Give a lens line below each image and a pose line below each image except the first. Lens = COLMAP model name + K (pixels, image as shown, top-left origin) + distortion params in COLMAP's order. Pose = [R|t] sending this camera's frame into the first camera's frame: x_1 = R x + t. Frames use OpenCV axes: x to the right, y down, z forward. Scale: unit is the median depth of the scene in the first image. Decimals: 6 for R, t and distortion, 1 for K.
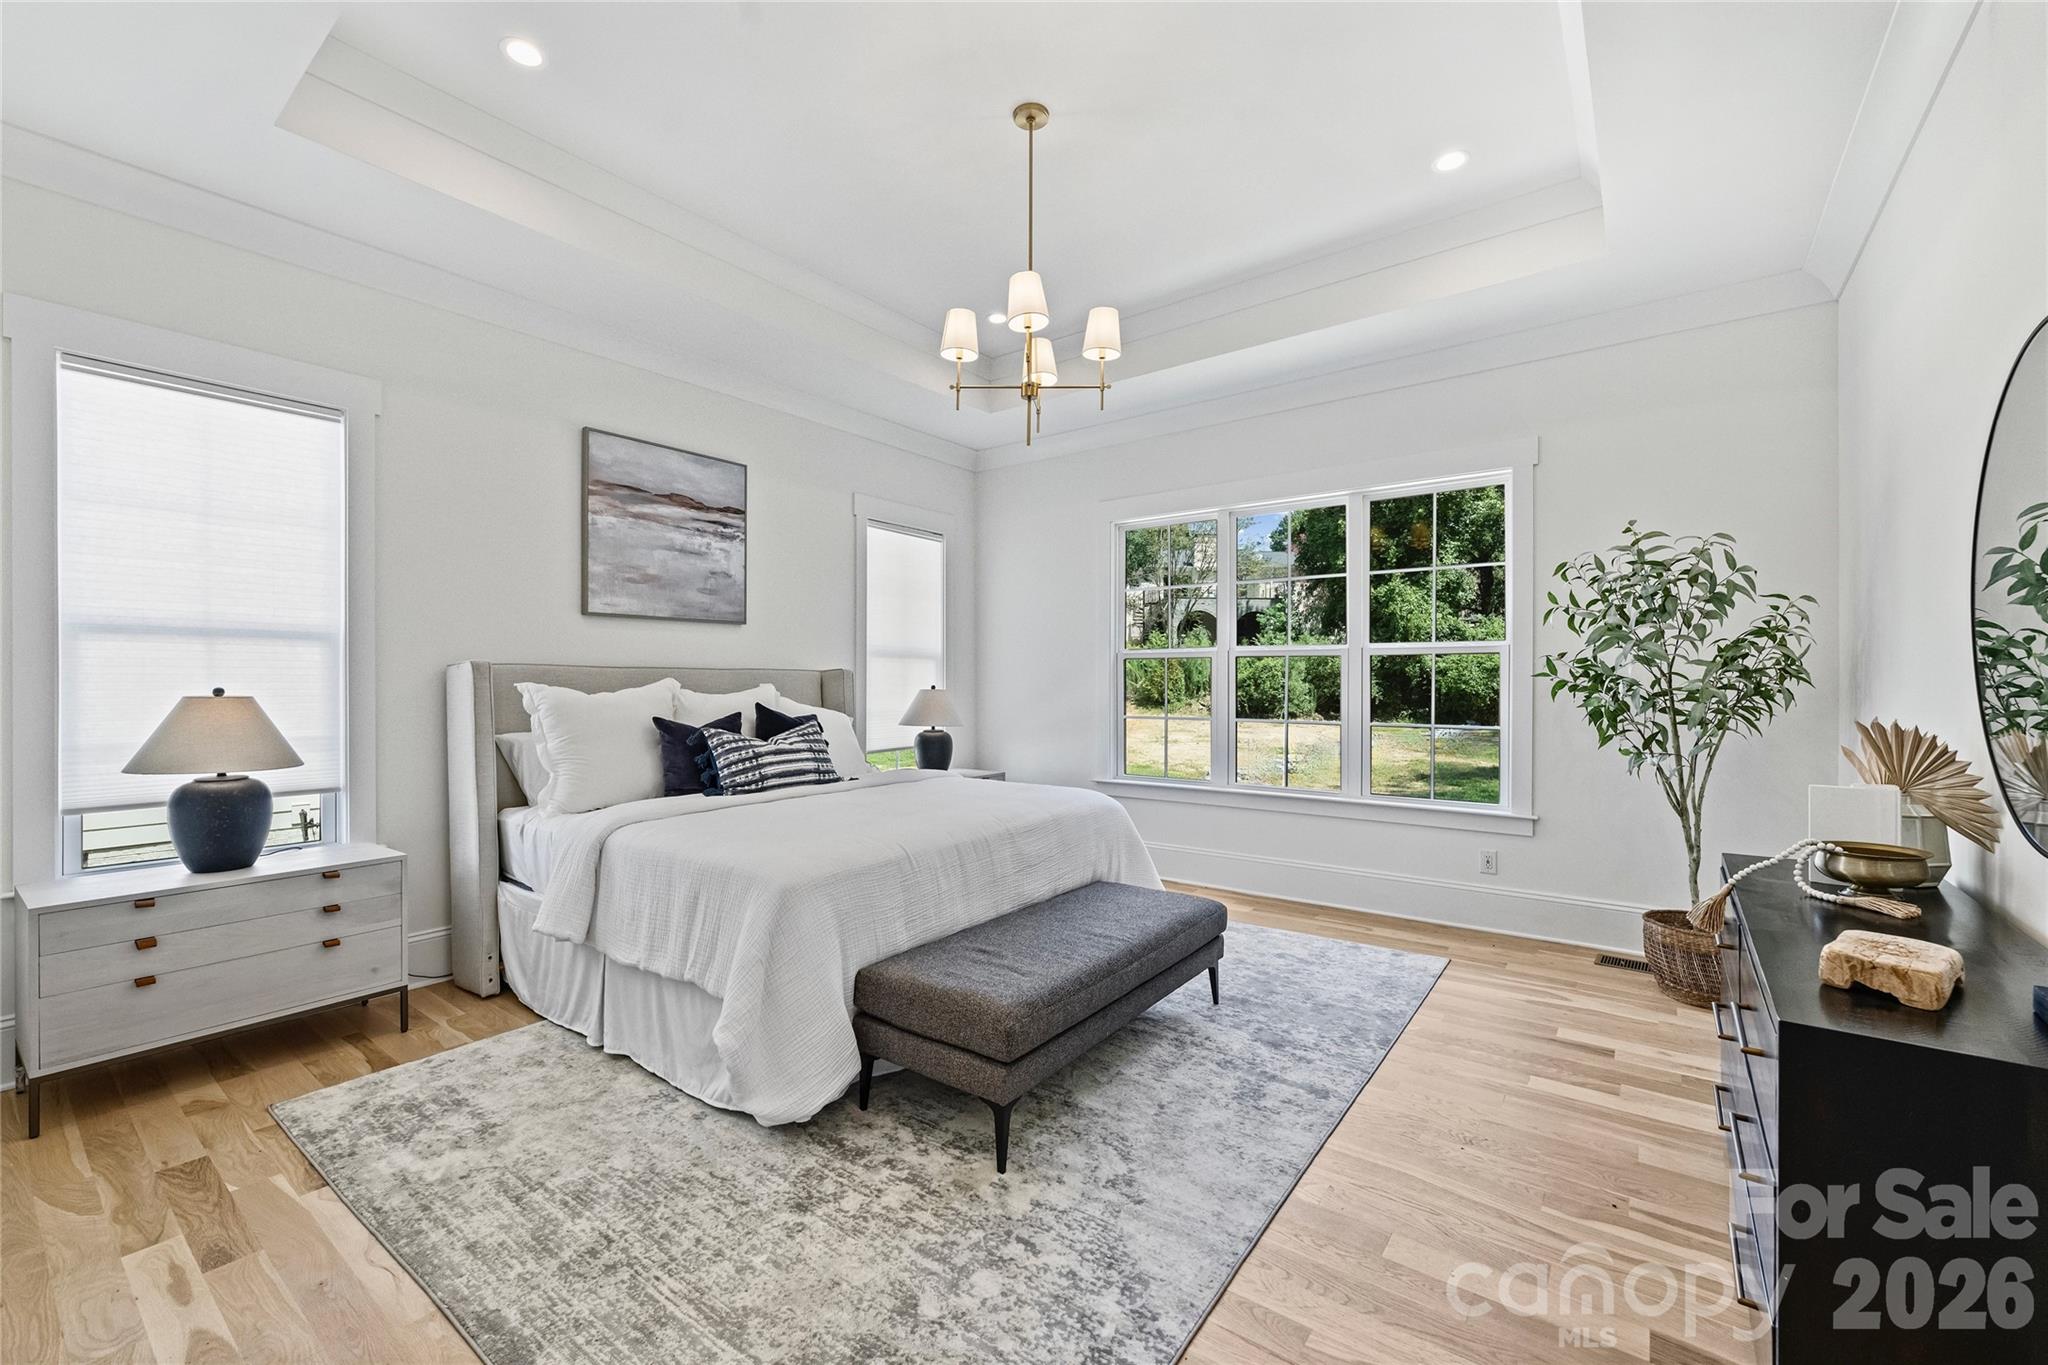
lens RADIAL K [[842.5, 0, 987.9], [0, 842.5, 679.3], [0, 0, 1]] dist [-0.000388, 0.000016]
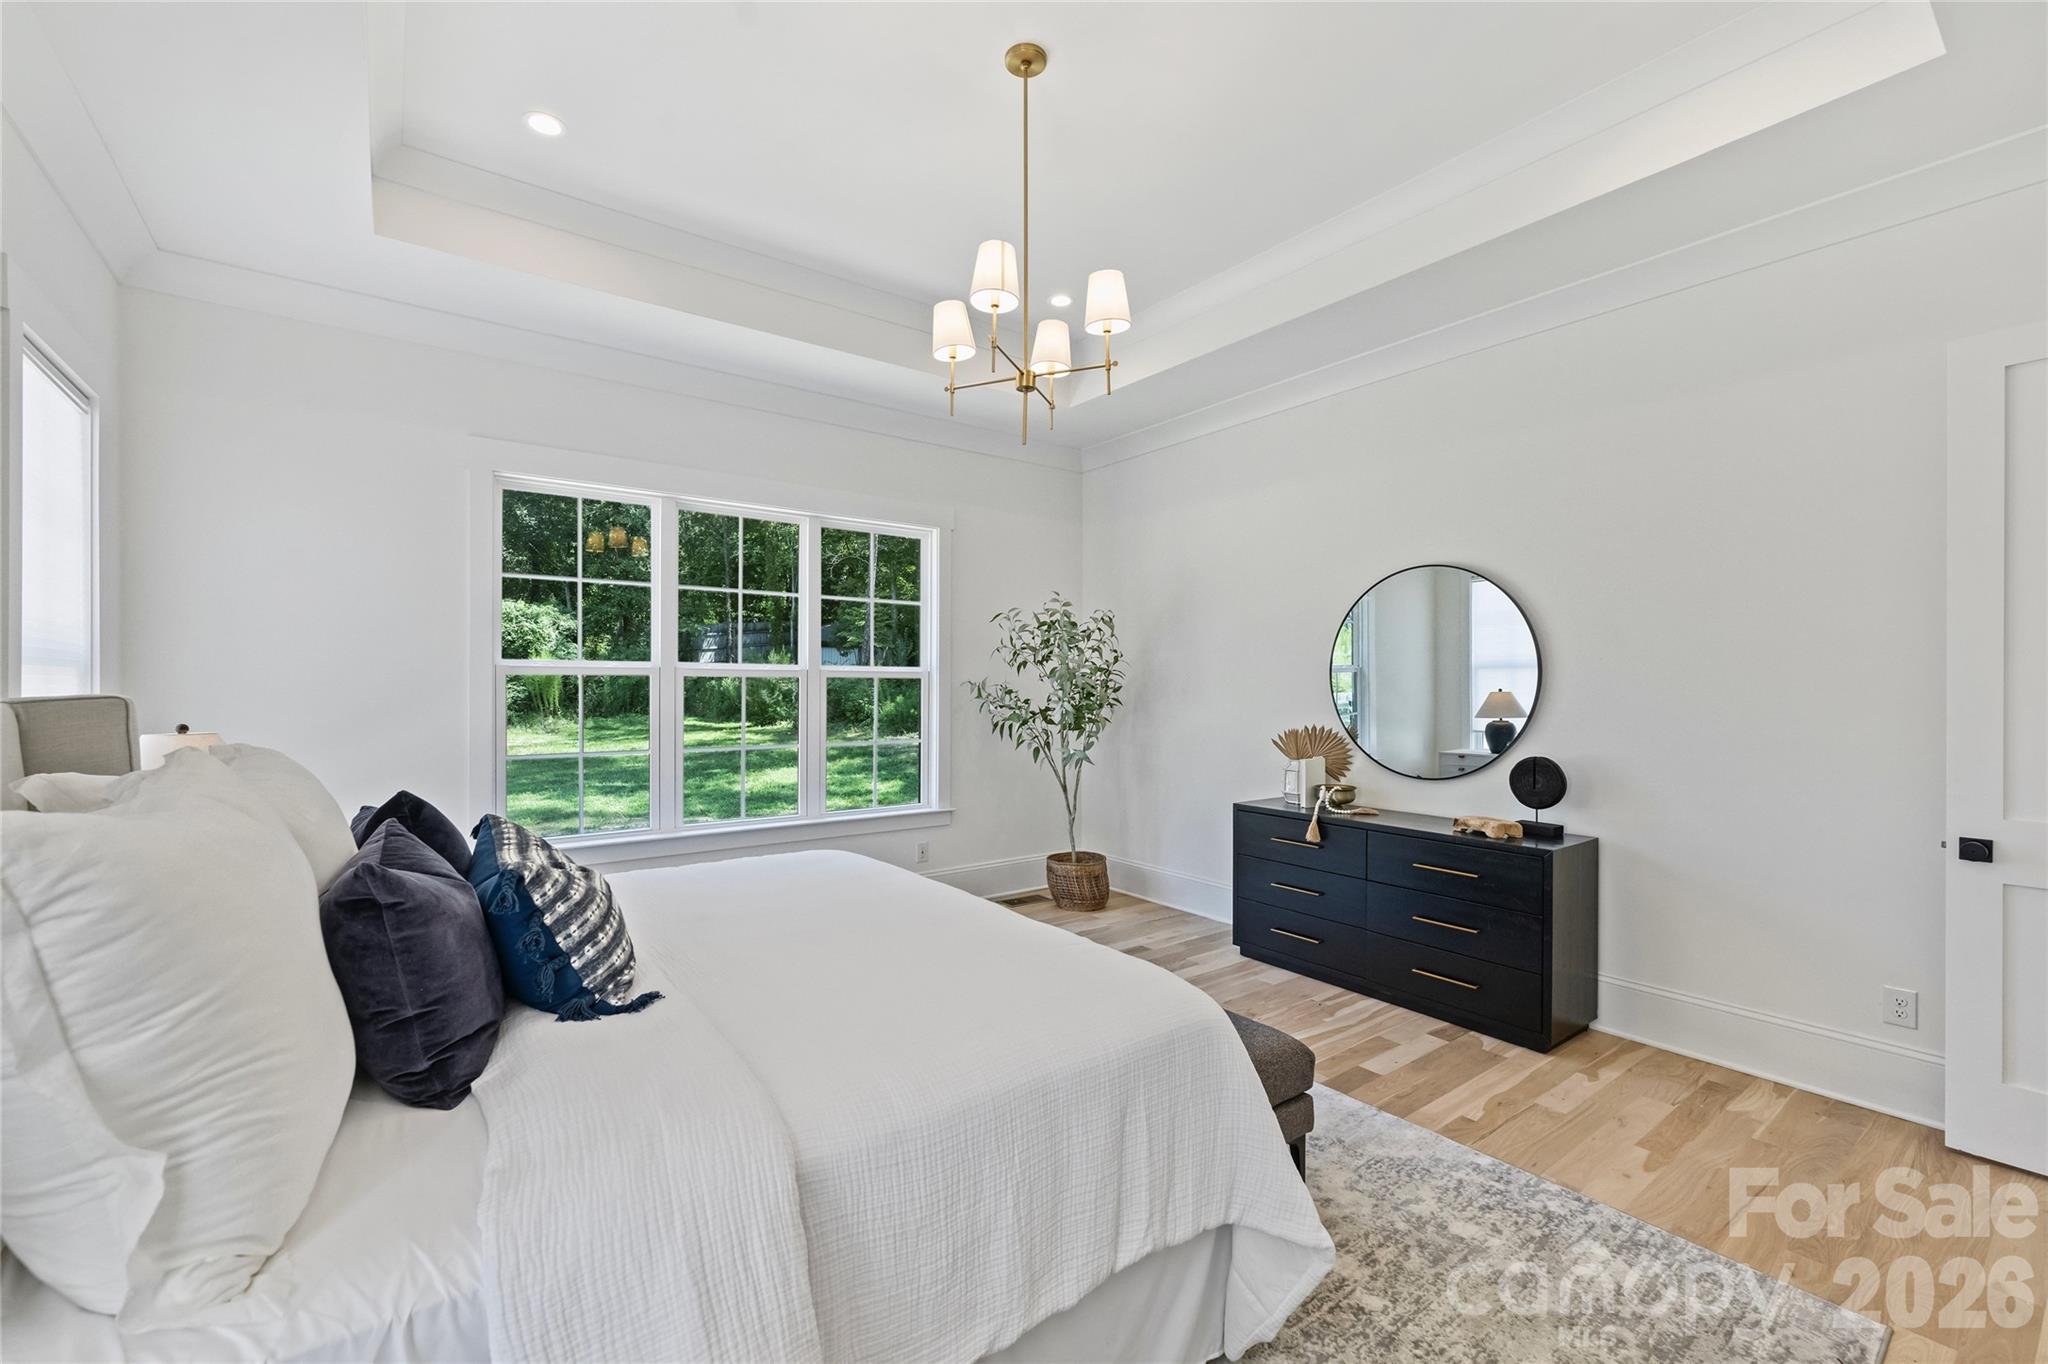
lens RADIAL K [[859.6, 0, 1024.0], [0, 859.6, 682.0], [0, 0, 1]] dist [-0.000611, -0.000055]
pose [[0.256051, 0.001994, 0.966661, -0.676805], [0.000629, 0.999997, -0.002229, -0.028485], [-0.966663, 0.001179, 0.256049, 0.663328]]
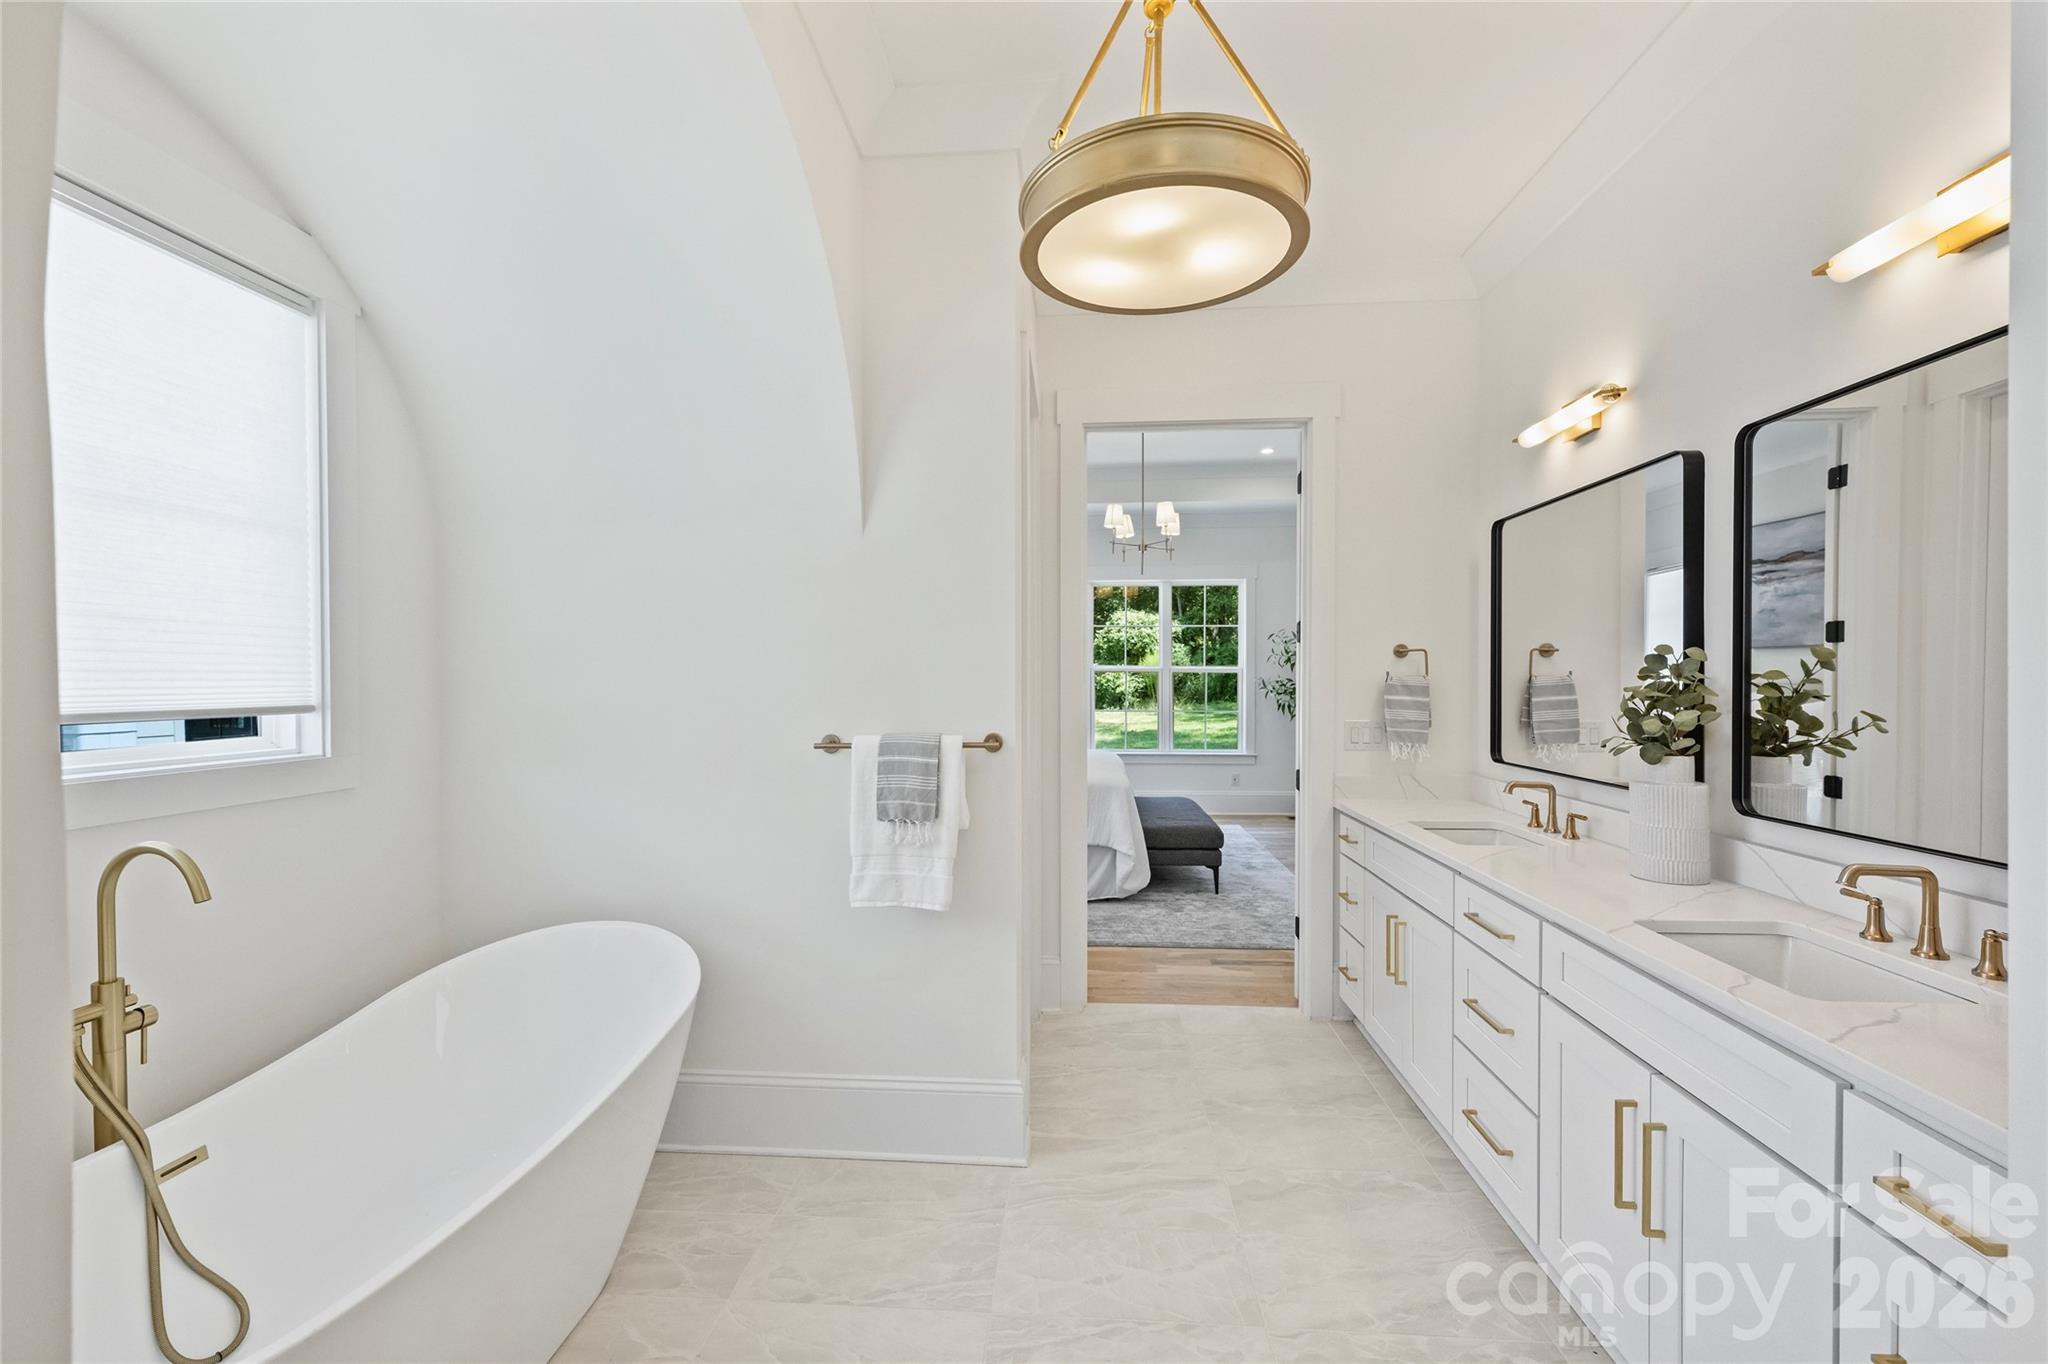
lens RADIAL K [[859.6, 0, 1024.0], [0, 859.6, 682.0], [0, 0, 1]] dist [-0.000611, -0.000055]
pose [[0.825288, -0.000559, 0.564712, -1.144253], [-0.004118, 0.999967, 0.007008, -0.026579], [-0.564698, -0.008109, 0.825258, -0.451434]]
